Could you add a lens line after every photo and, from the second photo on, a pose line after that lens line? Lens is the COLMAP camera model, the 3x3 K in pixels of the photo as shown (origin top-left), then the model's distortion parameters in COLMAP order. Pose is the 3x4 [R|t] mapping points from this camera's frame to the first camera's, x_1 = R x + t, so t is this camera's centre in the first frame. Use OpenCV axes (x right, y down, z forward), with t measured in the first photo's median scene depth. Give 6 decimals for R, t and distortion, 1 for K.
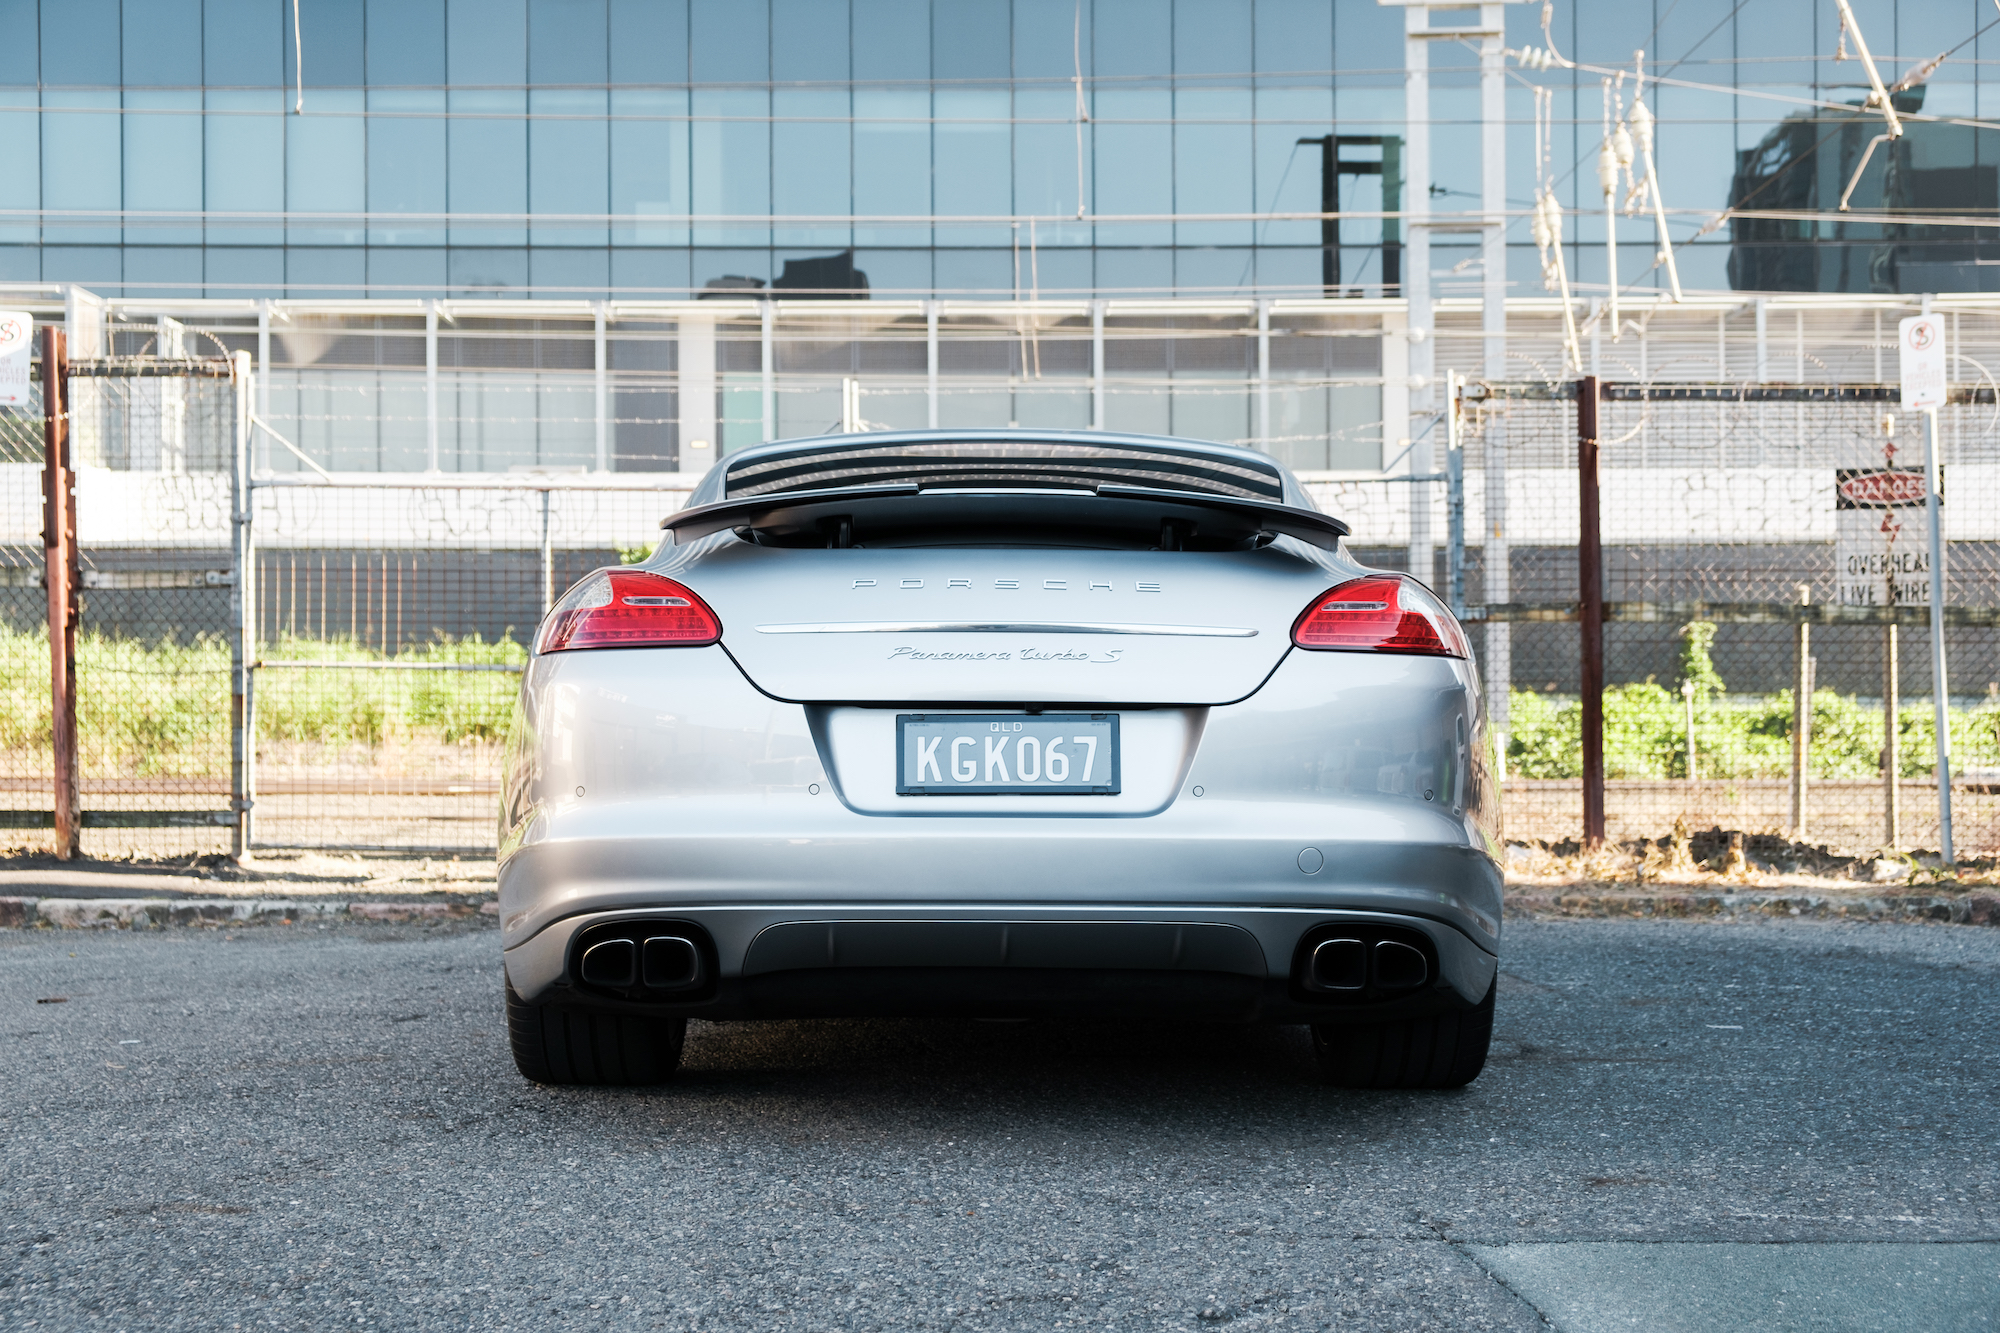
lens RADIAL K [[2776.8, 0, 1013.9], [0, 2776.8, 686.0], [0, 0, 1]] dist [0.042464, 0.054320]
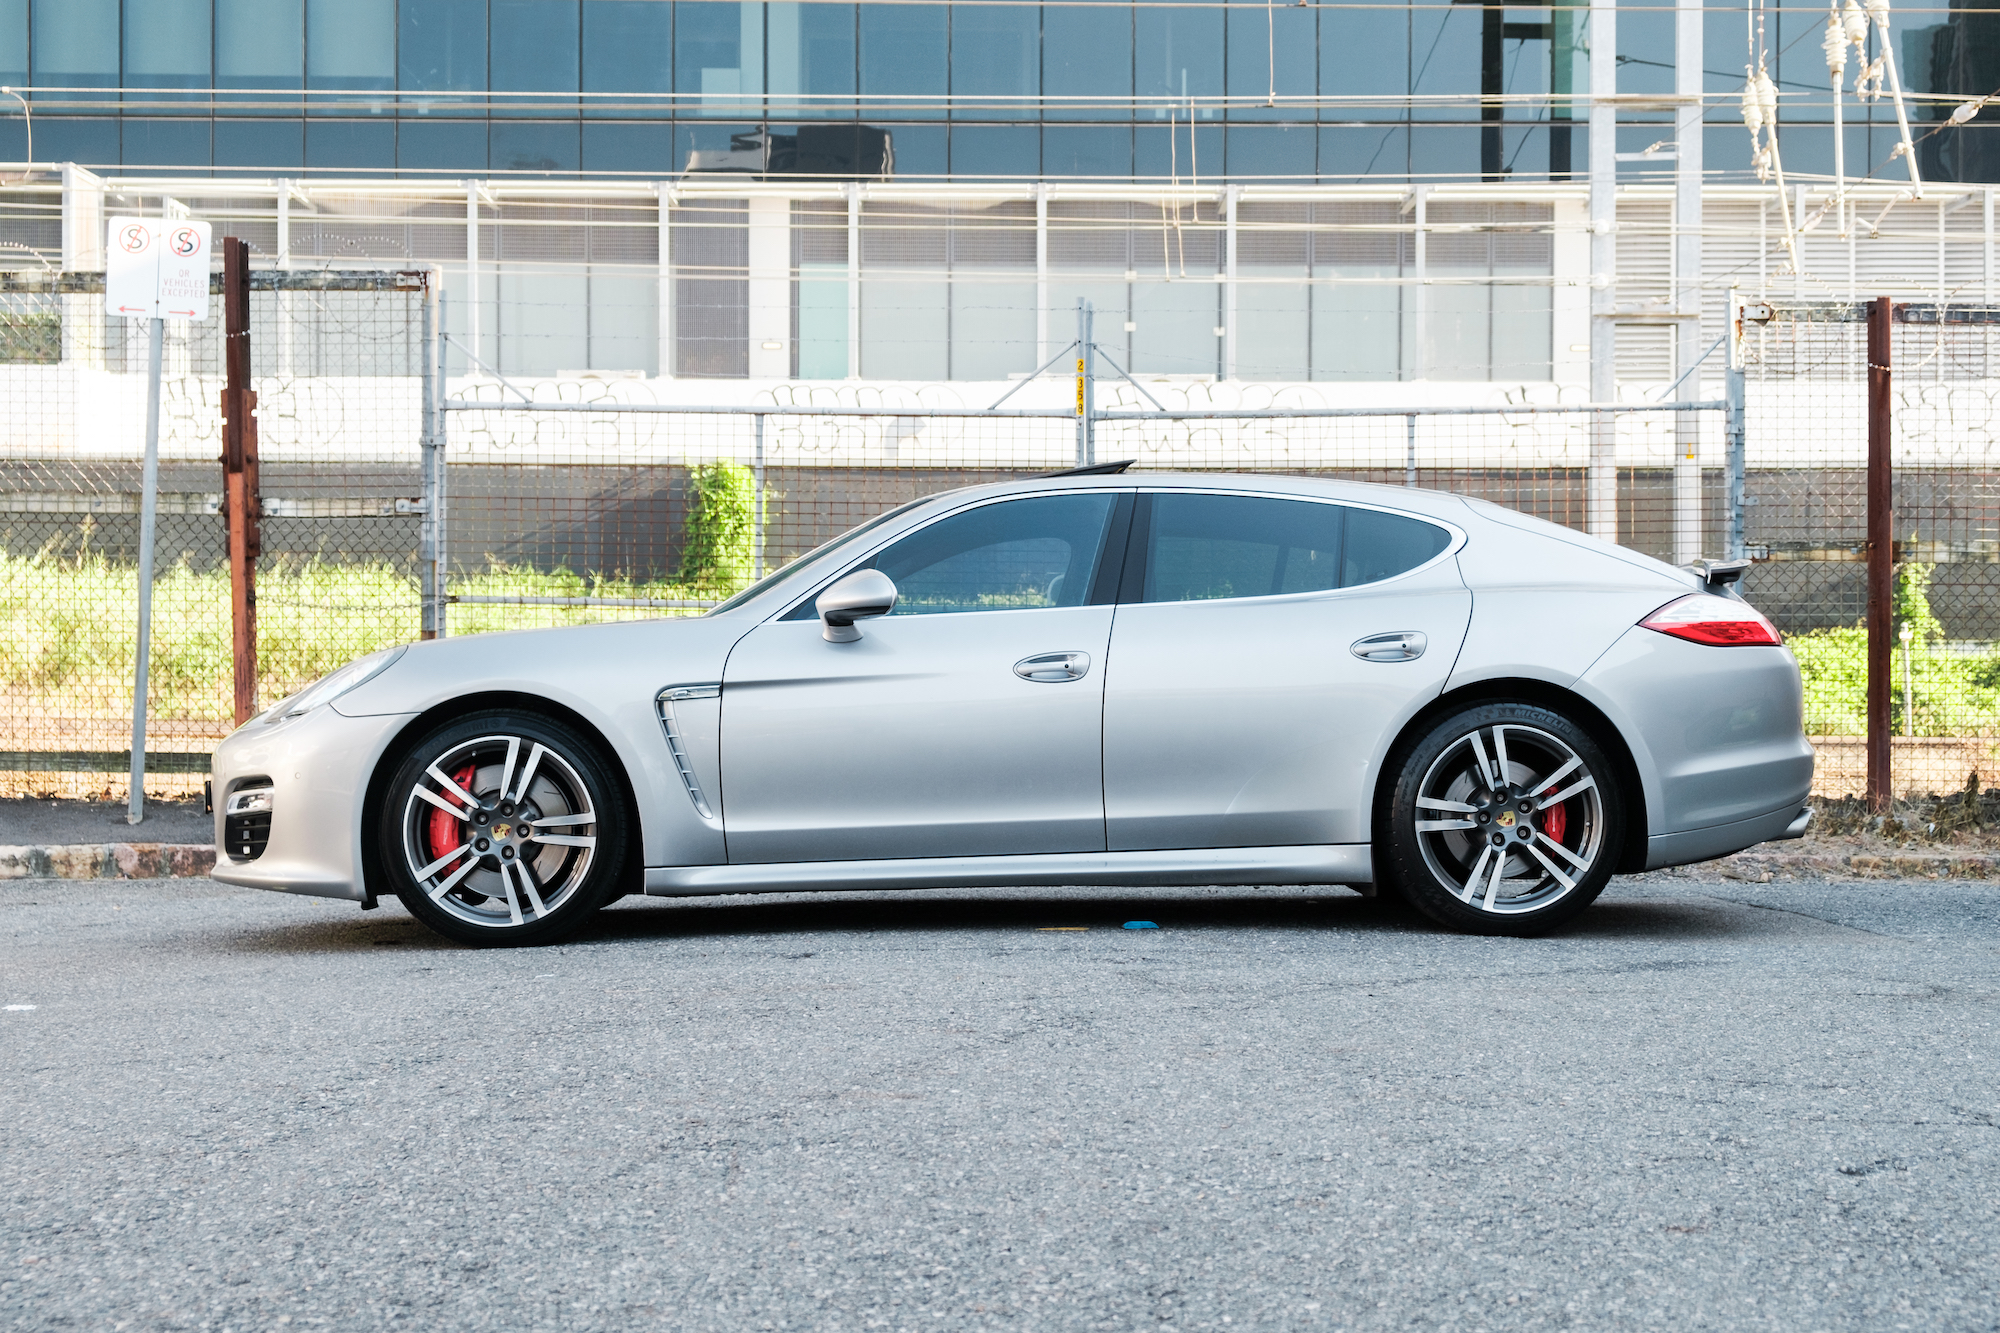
lens RADIAL K [[3289.1, 0, 1029.1], [0, 3289.1, 726.2], [0, 0, 1]] dist [0.037150, -0.157639]
pose [[0.999970, 0.006826, -0.003623, -0.072426], [-0.006709, 0.999487, 0.031325, -0.001012], [0.003835, -0.031300, 0.999503, -0.103357]]
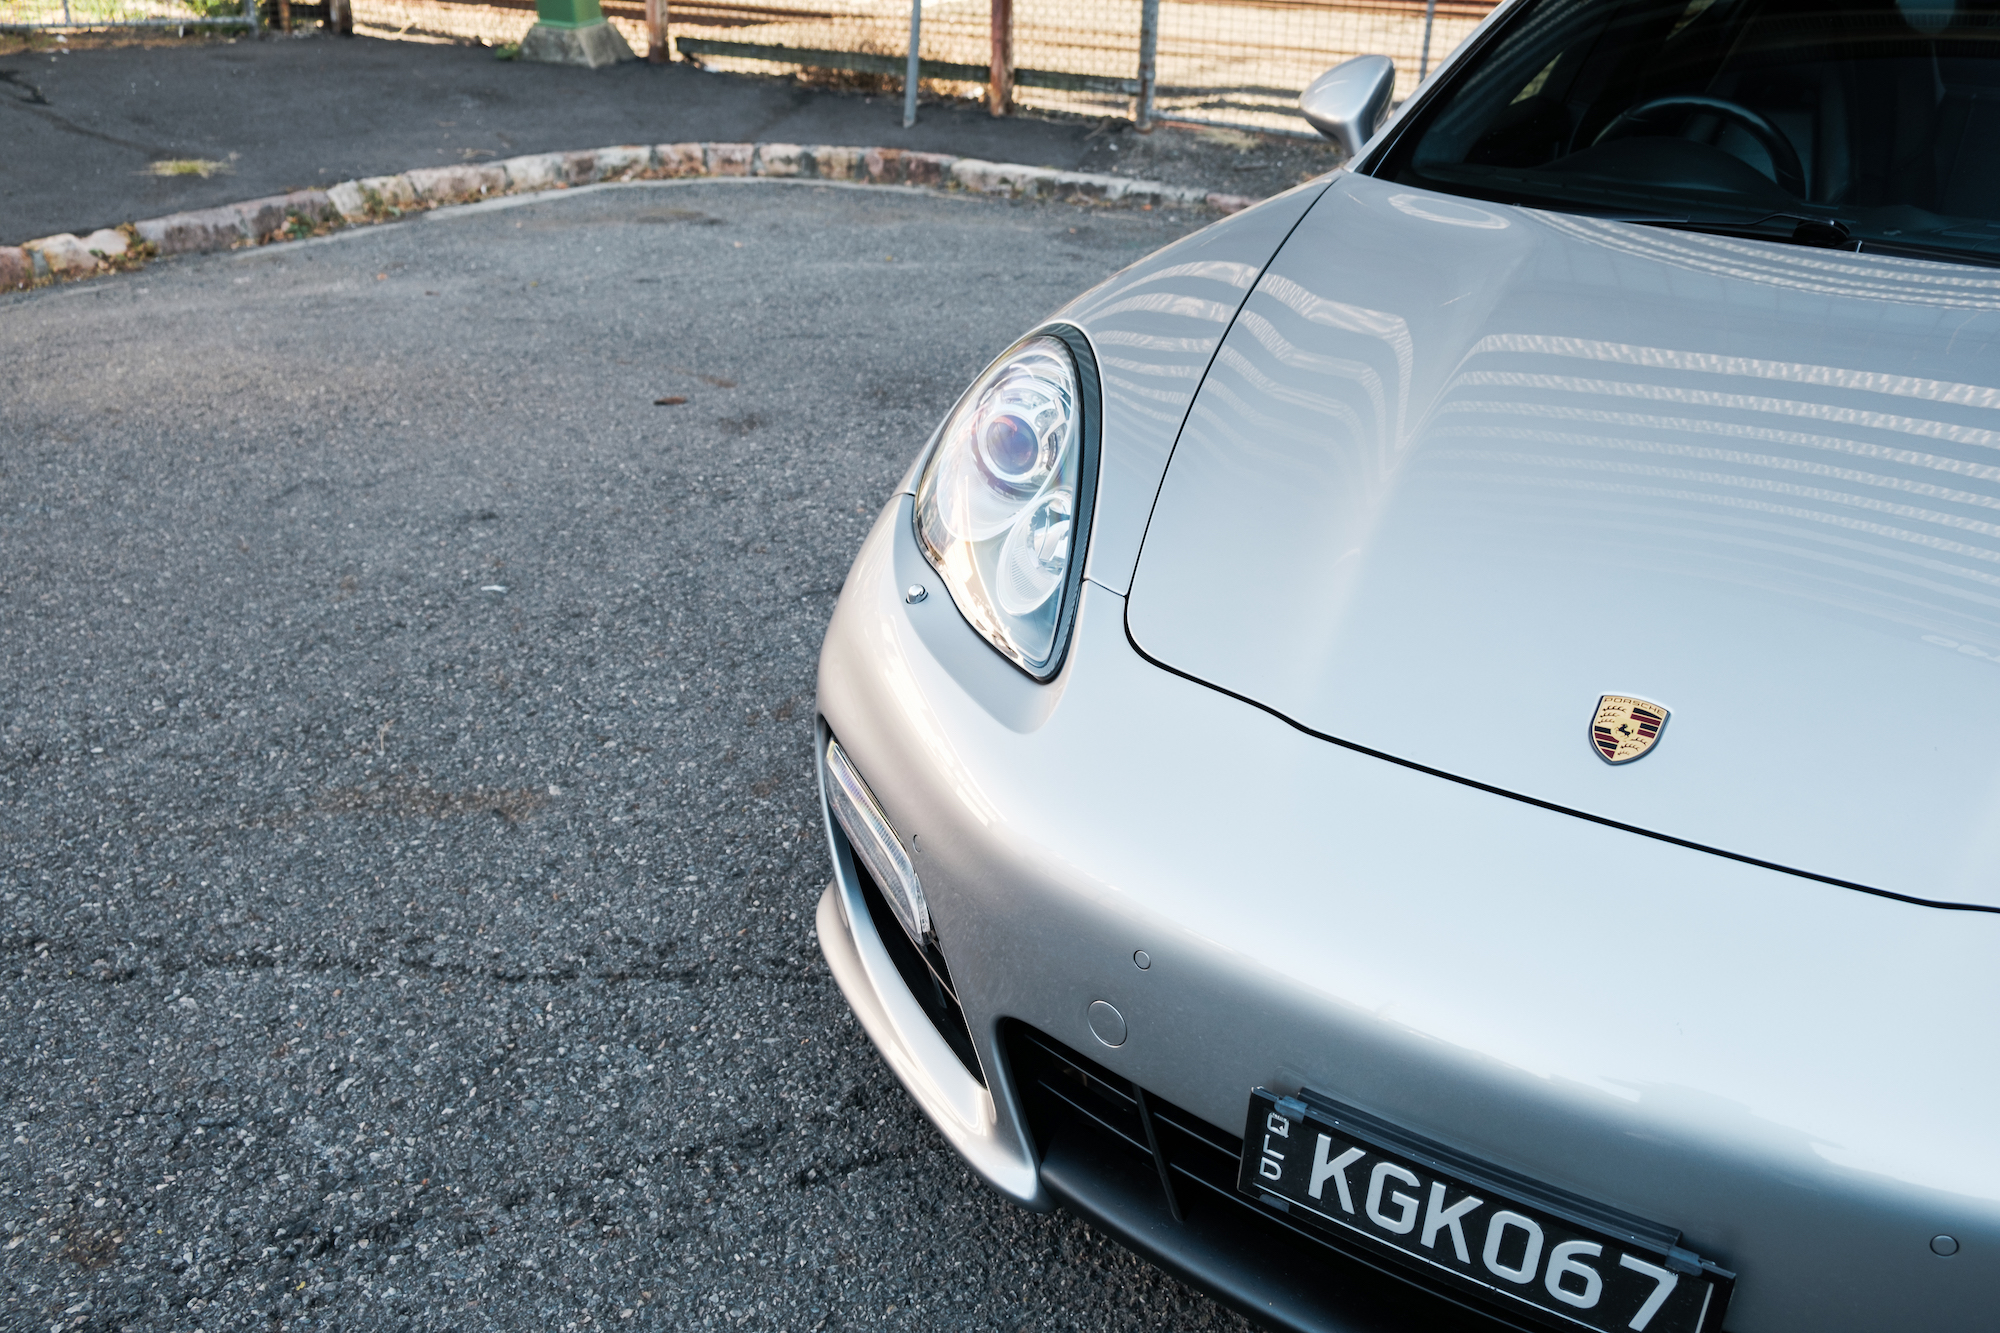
lens RADIAL K [[1761.6, 0, 993.9], [0, 1761.6, 773.9], [0, 0, 1]] dist [0.010735, 0.002834]
pose [[0.867604, 0.251166, -0.429160, 0.031127], [-0.018884, 0.879078, 0.476304, -0.042766], [0.496896, -0.405139, 0.767435, 0.338630]]
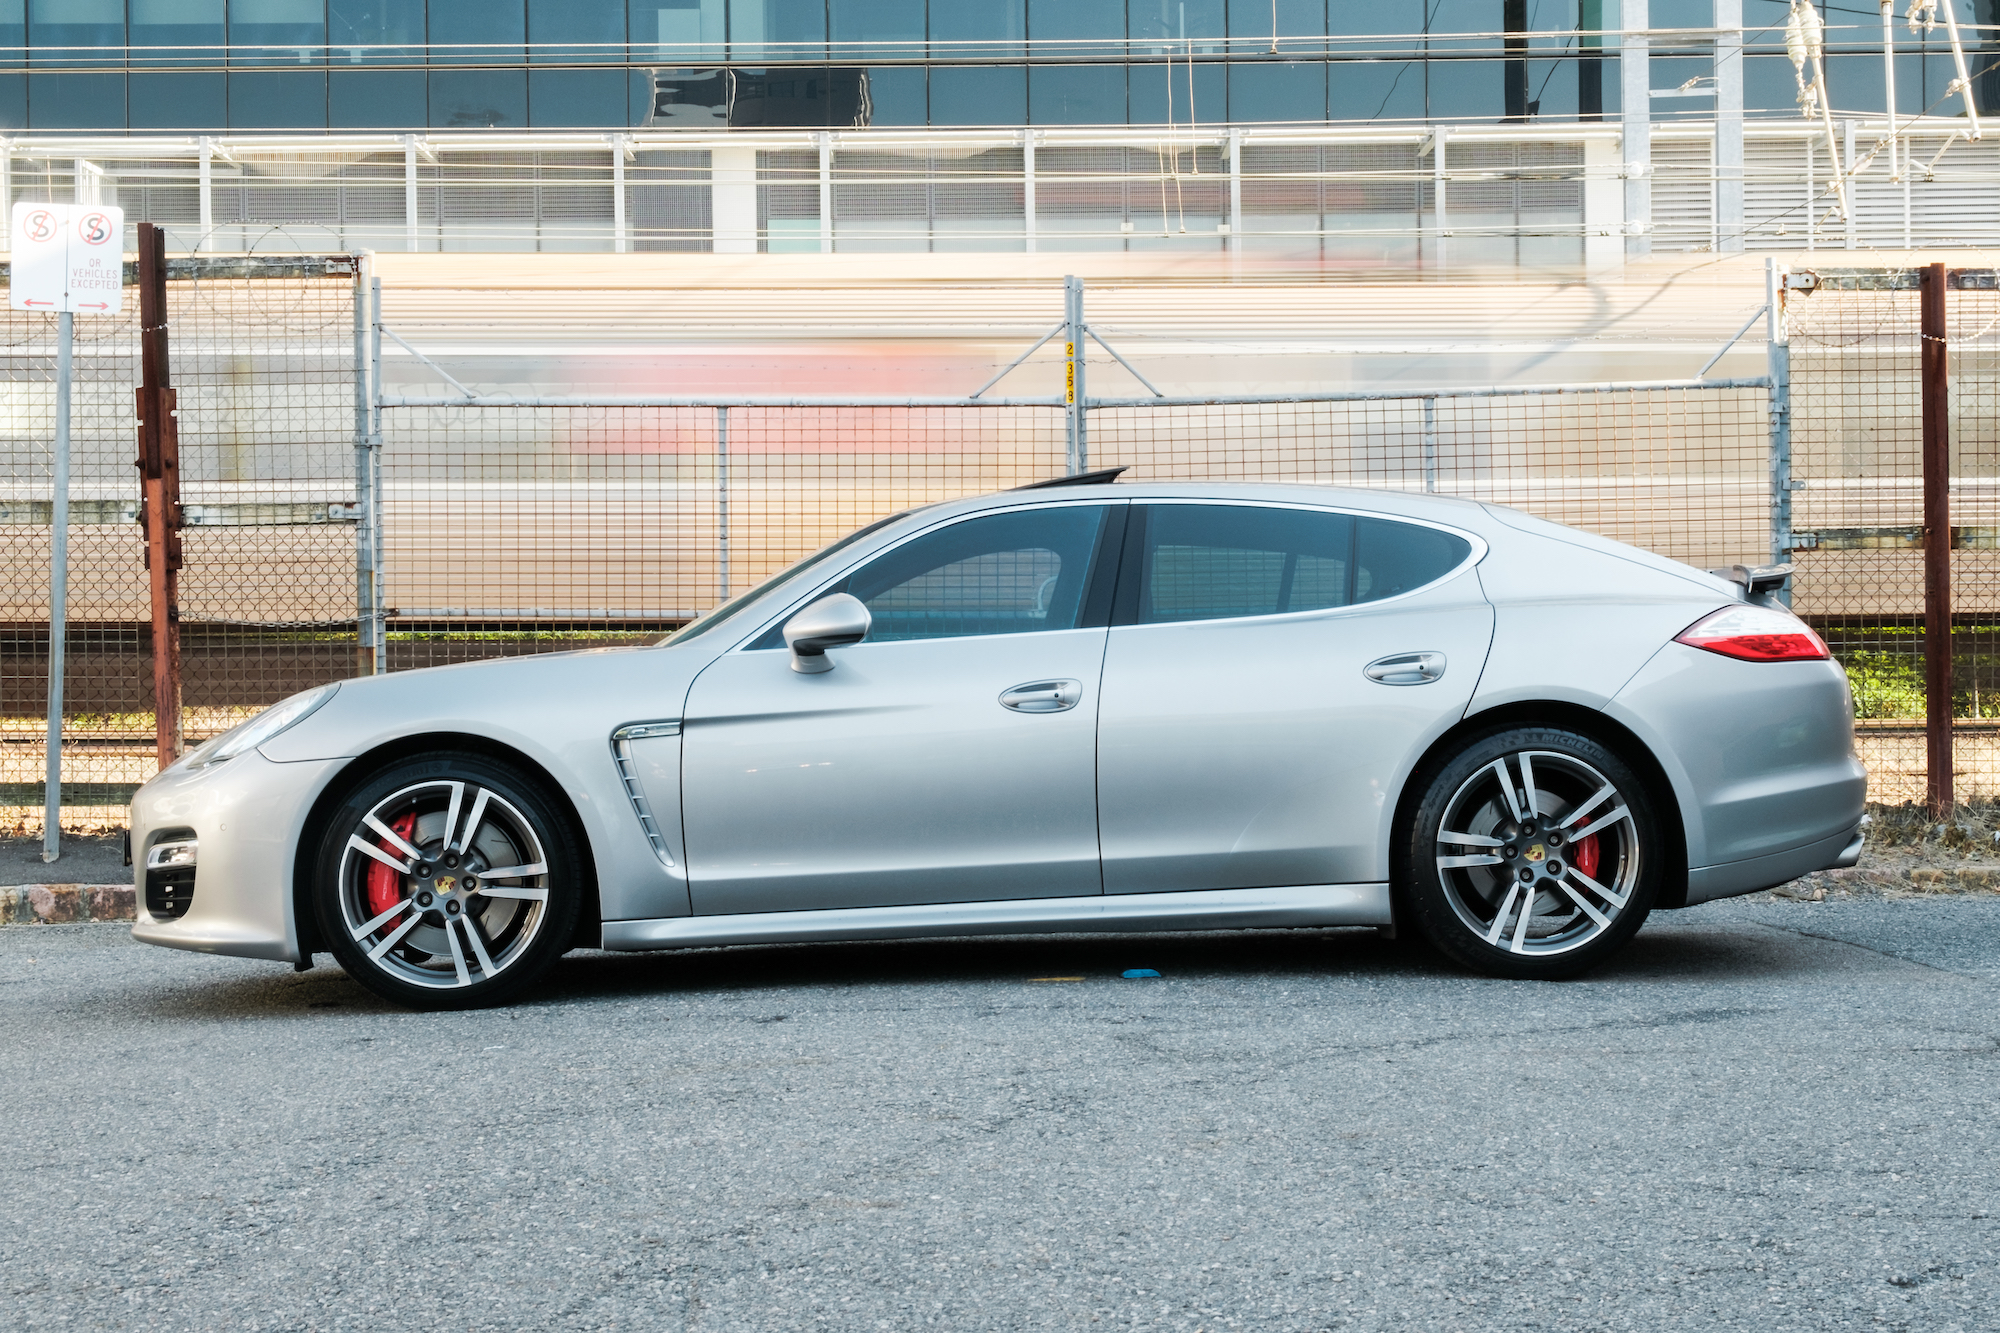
lens RADIAL K [[3568.7, 0, 1054.0], [0, 3568.7, 717.9], [0, 0, 1]] dist [0.024706, -0.151342]
pose [[0.999957, -0.008374, 0.004035, -0.070335], [0.008226, 0.999334, 0.035554, -0.012572], [-0.004330, -0.035519, 0.999360, -0.103378]]
